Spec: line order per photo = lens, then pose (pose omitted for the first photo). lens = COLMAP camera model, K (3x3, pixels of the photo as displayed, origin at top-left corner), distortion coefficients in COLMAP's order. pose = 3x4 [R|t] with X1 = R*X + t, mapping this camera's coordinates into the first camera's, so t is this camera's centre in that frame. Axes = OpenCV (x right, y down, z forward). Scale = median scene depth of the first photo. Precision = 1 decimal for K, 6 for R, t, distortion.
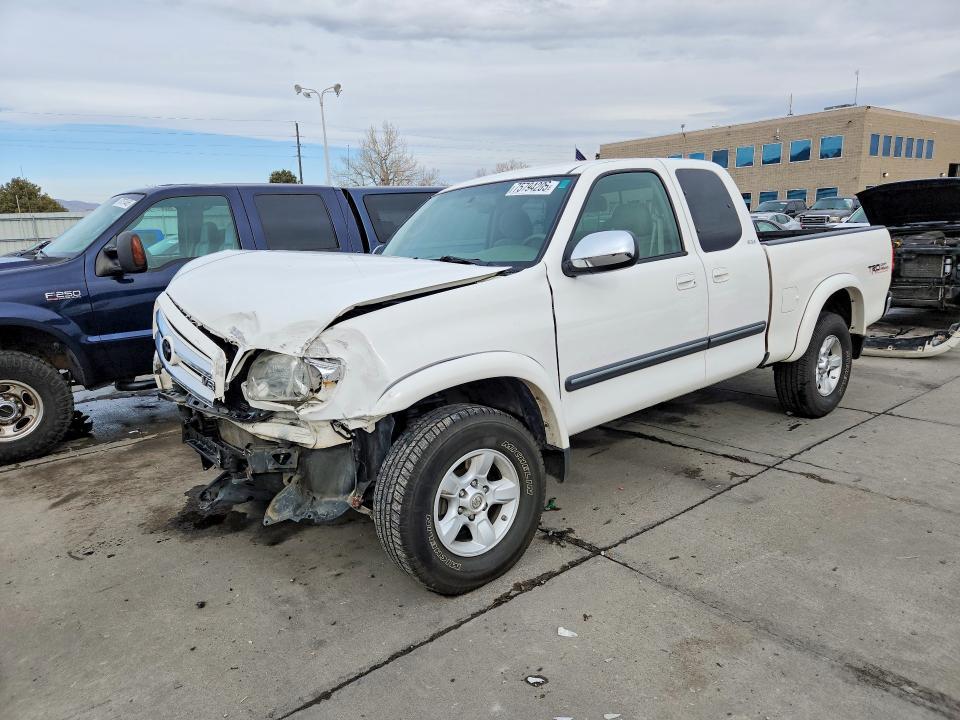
lens RADIAL K [[659.7, 0, 476.8], [0, 659.7, 355.4], [0, 0, 1]] dist [0.045114, -0.027267]
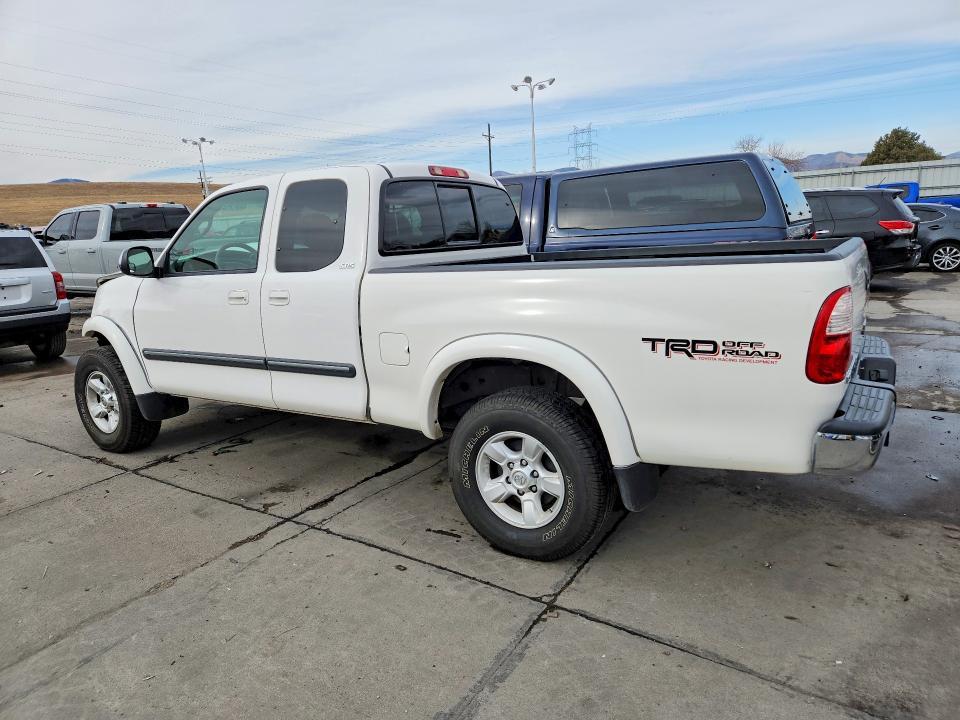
lens RADIAL K [[659.7, 0, 482.2], [0, 659.7, 363.0], [0, 0, 1]] dist [0.045114, -0.027267]
pose [[0.298248, 0.232780, -0.925668, 1.329770], [-0.145888, 0.969528, 0.196805, -0.255343], [0.943274, 0.076347, 0.323119, 0.968162]]
